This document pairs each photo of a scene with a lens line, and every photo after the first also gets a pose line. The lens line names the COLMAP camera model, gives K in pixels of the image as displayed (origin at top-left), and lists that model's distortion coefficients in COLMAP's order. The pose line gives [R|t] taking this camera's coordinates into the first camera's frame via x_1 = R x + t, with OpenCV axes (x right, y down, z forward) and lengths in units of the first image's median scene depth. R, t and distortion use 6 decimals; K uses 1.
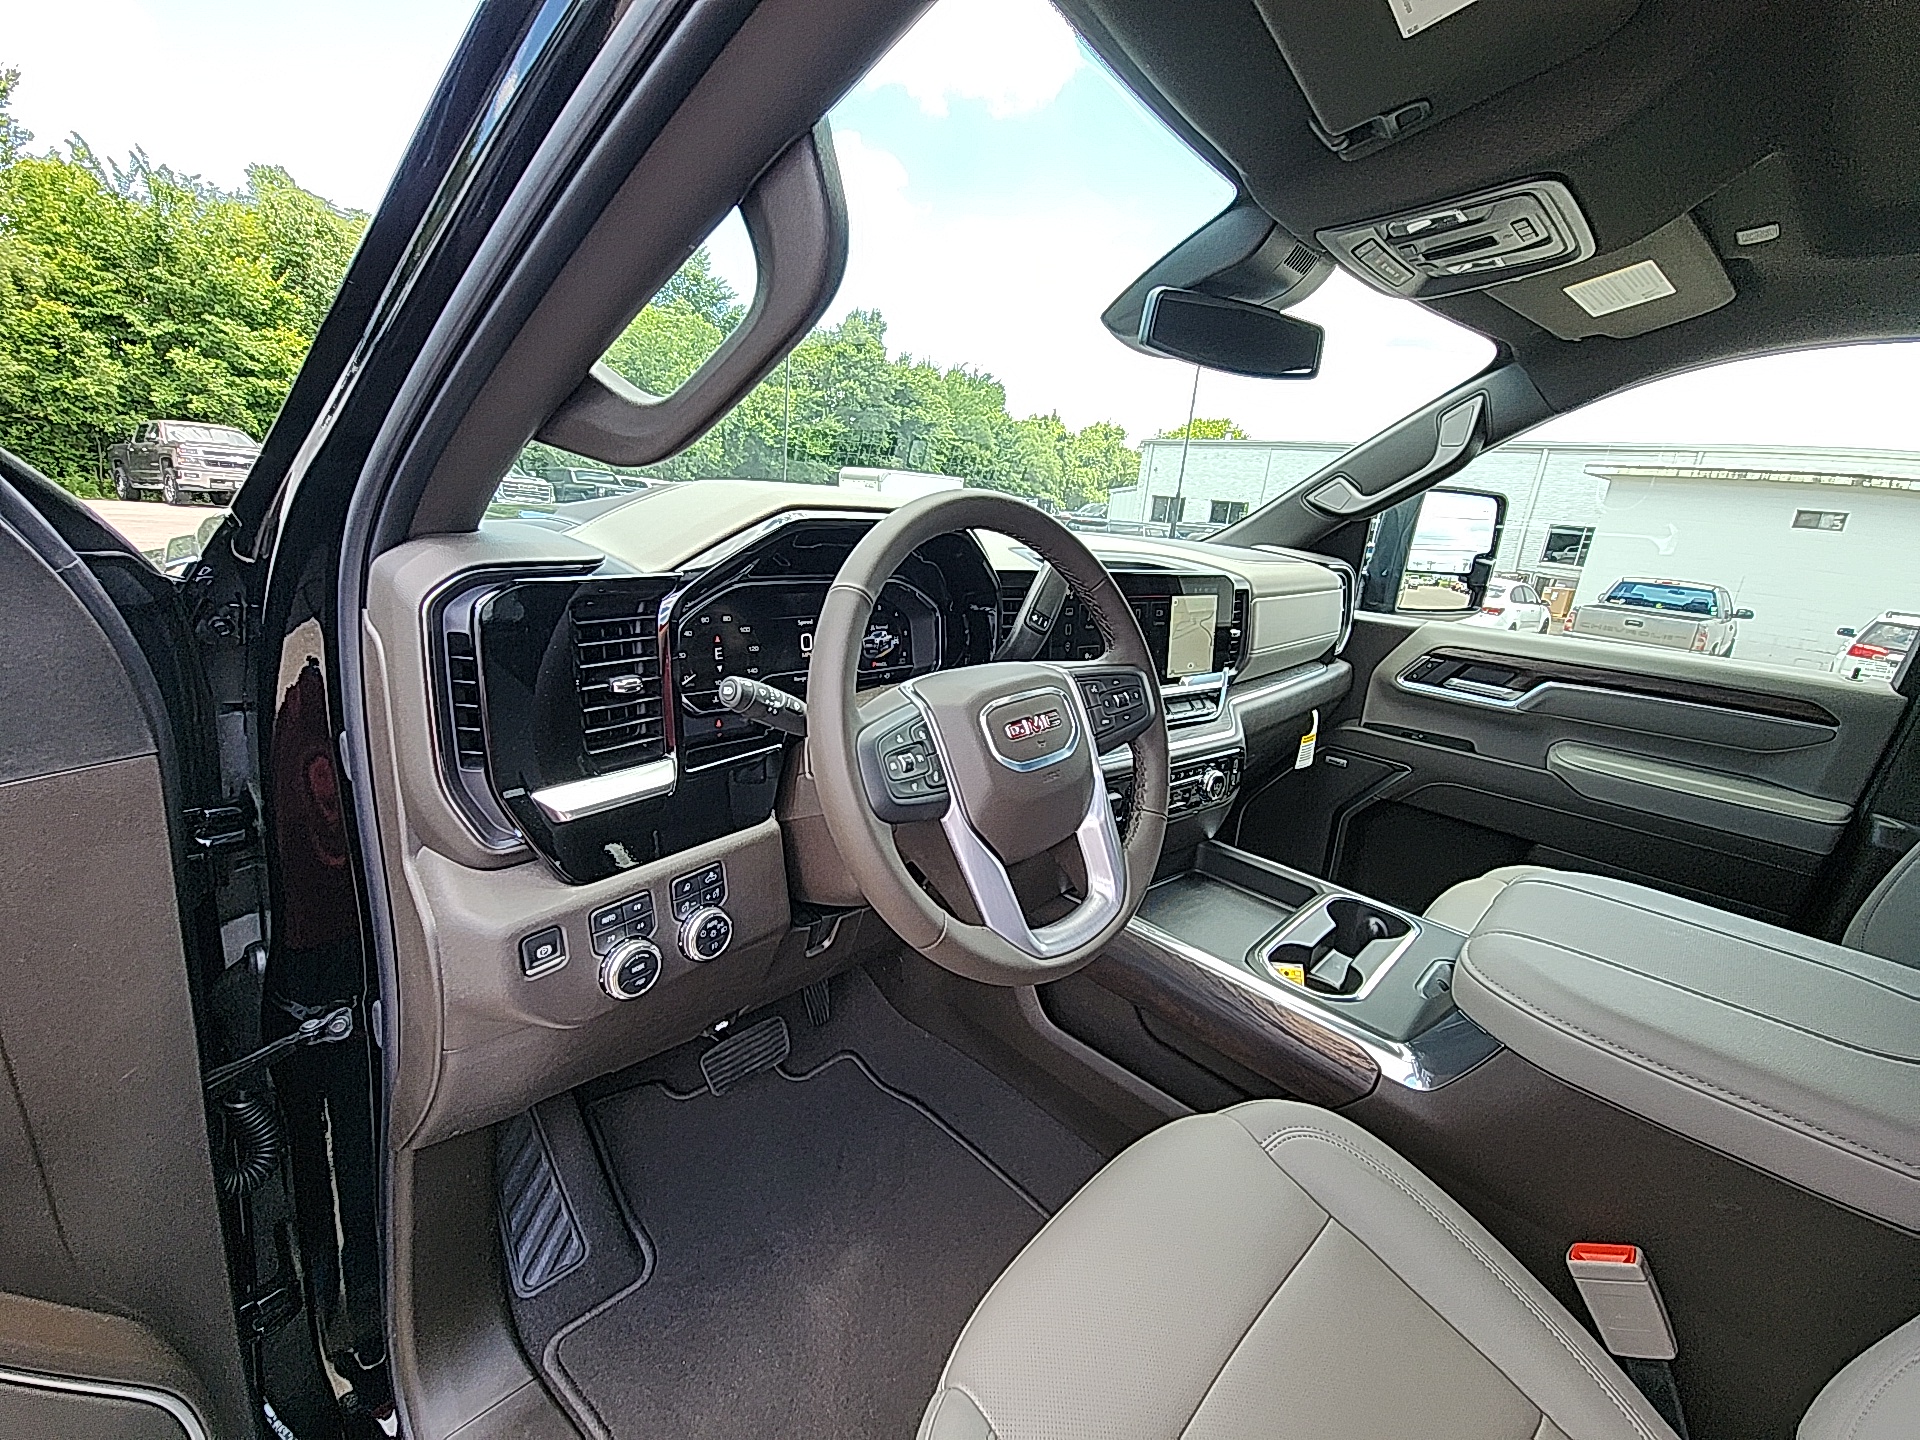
lens RADIAL K [[776.4, 0, 951.3], [0, 776.4, 706.4], [0, 0, 1]] dist [-0.001331, -0.000410]
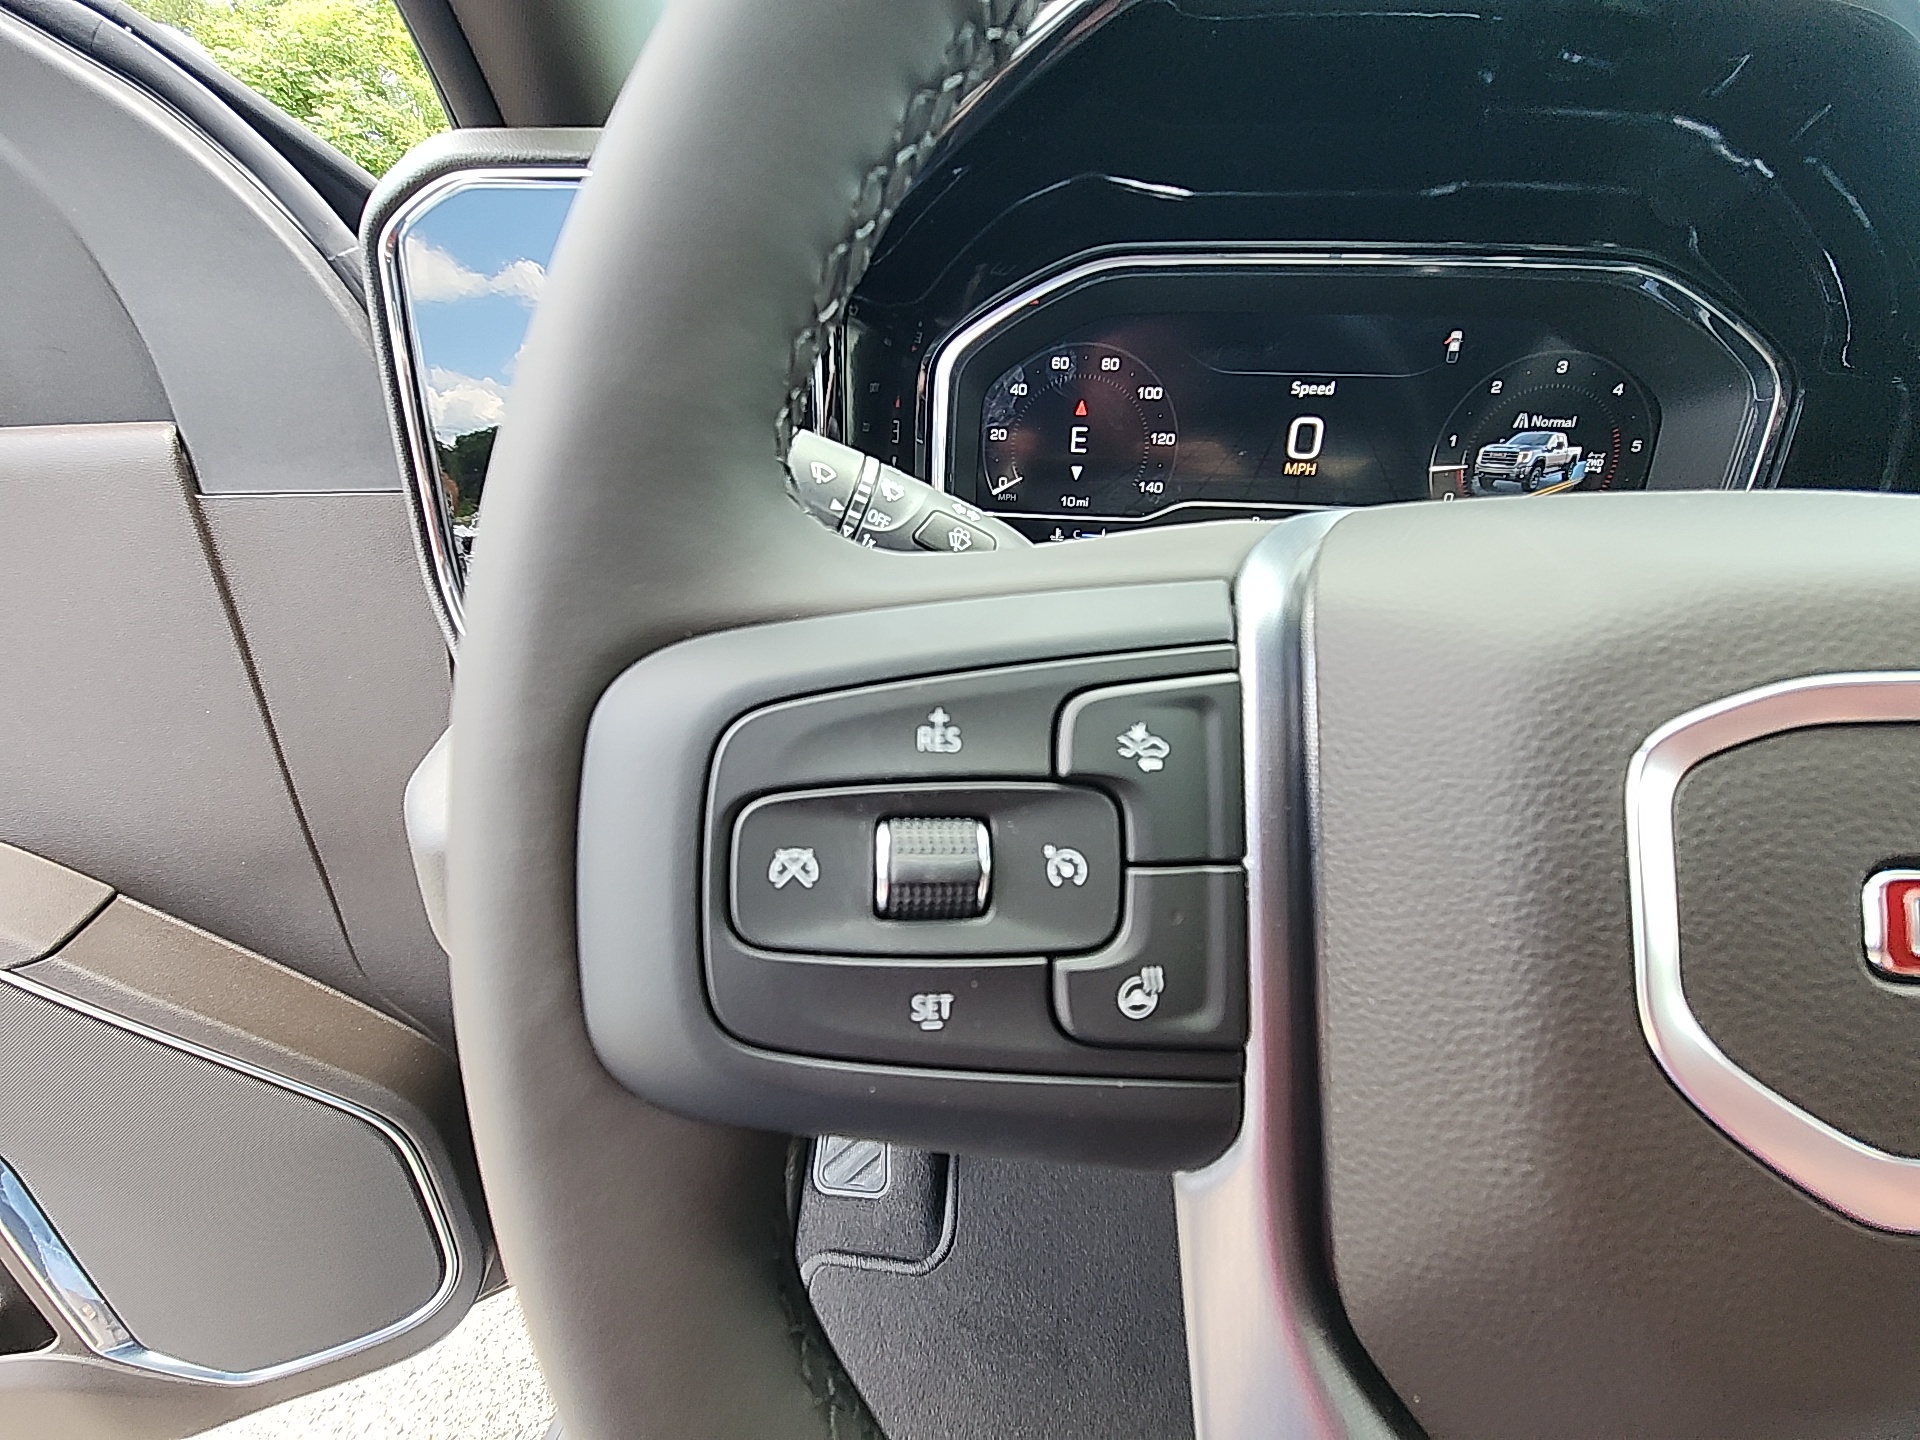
lens RADIAL K [[767.3, 0, 953.3], [0, 767.3, 715.6], [0, 0, 1]] dist [0.001527, 0.000110]
pose [[0.629057, 0.291565, -0.720609, 0.023512], [-0.167735, 0.956069, 0.240410, -0.002839], [0.759047, -0.030361, 0.650328, 0.314338]]
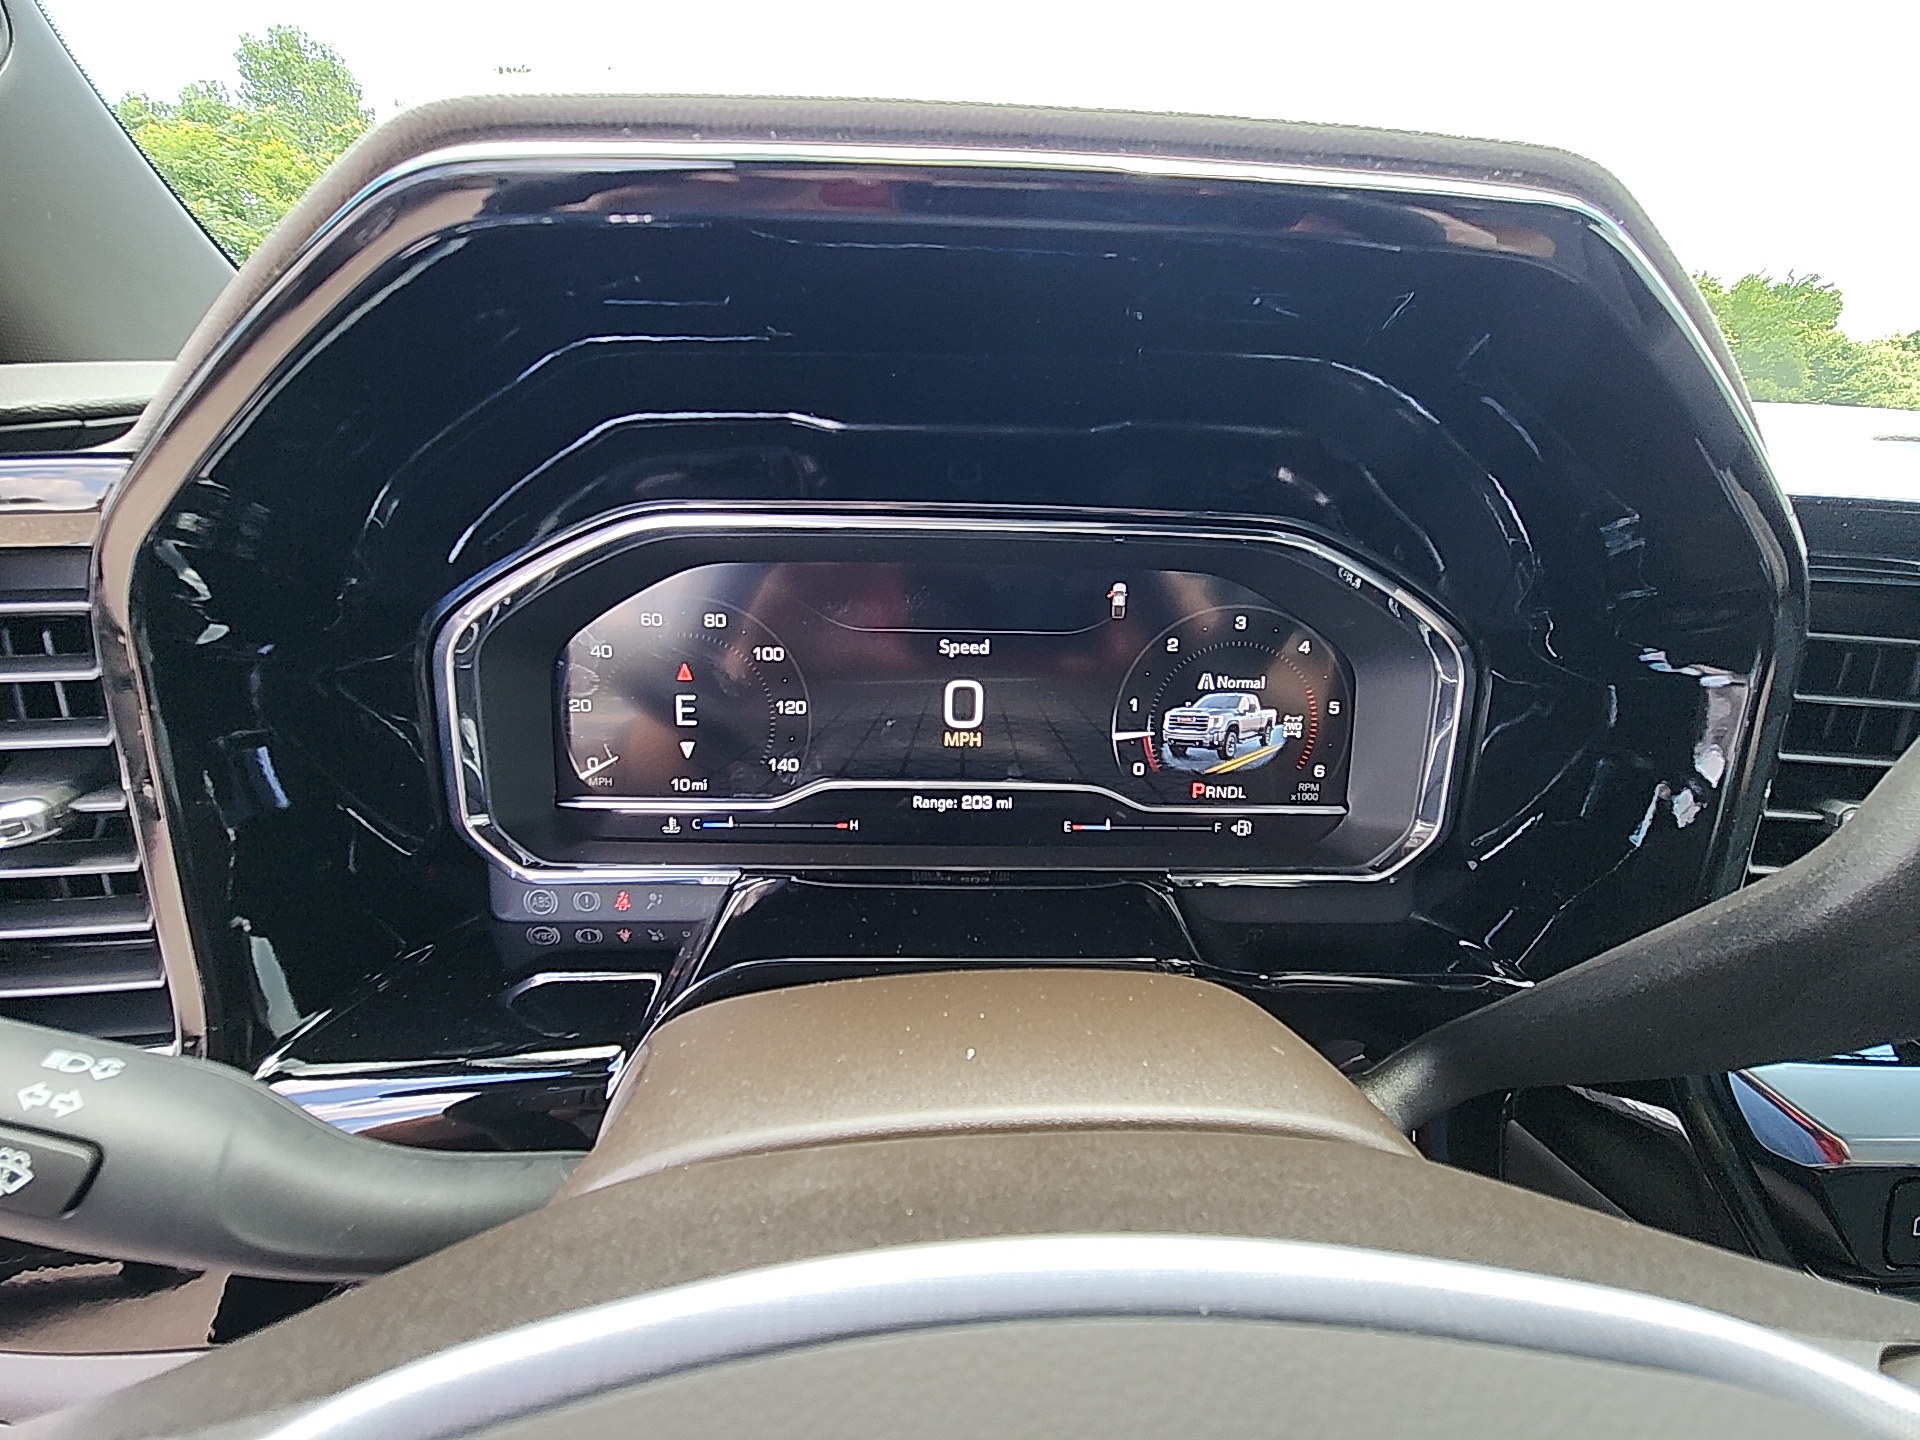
lens RADIAL K [[773.5, 0, 965.6], [0, 773.5, 729.5], [0, 0, 1]] dist [-0.001243, 0.000151]
pose [[0.729934, 0.177836, -0.659978, 0.026107], [-0.144833, 0.983877, 0.104927, -0.059785], [0.667996, 0.018997, 0.743922, 0.408492]]
